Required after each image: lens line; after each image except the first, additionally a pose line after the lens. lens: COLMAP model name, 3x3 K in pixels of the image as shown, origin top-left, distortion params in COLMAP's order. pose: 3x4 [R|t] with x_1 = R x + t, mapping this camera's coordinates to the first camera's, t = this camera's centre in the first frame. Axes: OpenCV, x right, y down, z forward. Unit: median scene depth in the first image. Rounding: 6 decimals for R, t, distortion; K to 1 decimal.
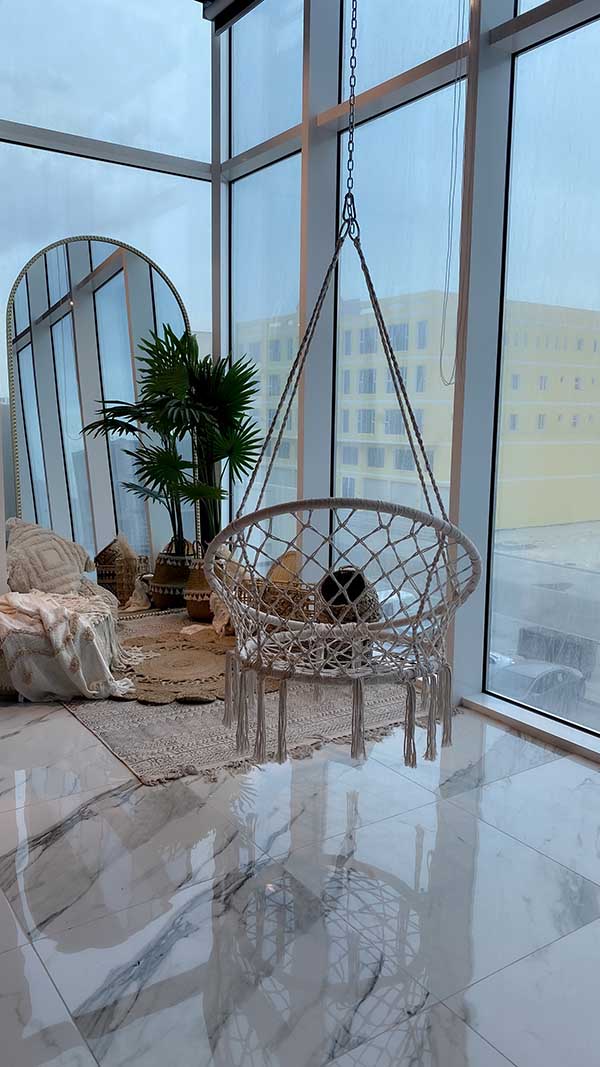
lens RADIAL K [[820.9, 0, 300.0], [0, 820.9, 533.5], [0, 0, 1]] dist [0.028603, -0.012711]
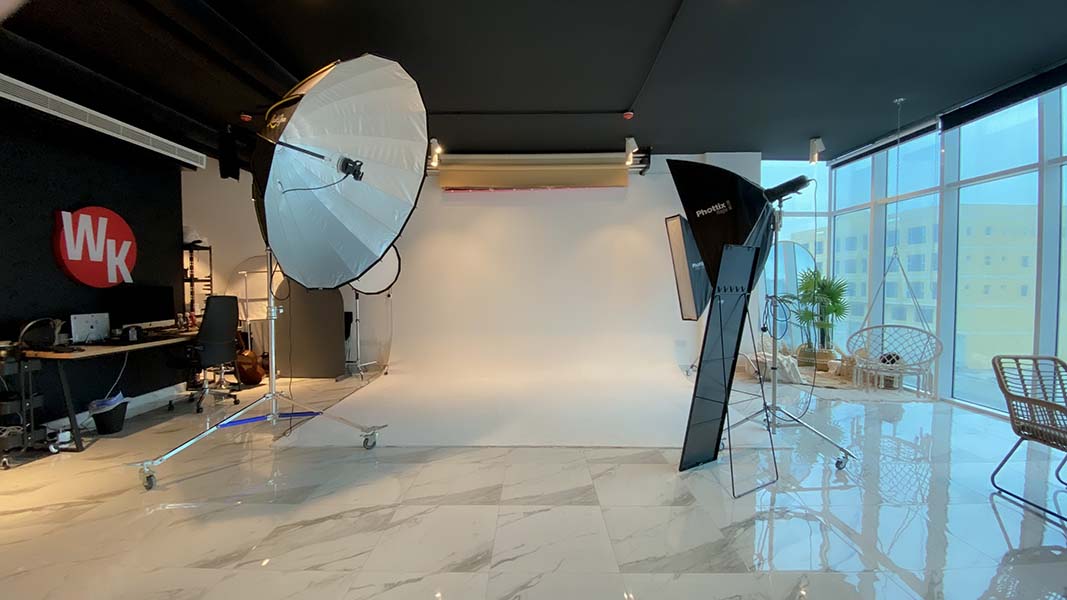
lens RADIAL K [[433.2, 0, 529.0], [0, 433.2, 302.4], [0, 0, 1]] dist [0.042935, -0.034588]
pose [[0.824783, 0.007270, -0.565402, -0.100537], [-0.067824, 0.993970, -0.086158, 0.071623], [0.561367, 0.109409, 0.820303, -0.829050]]
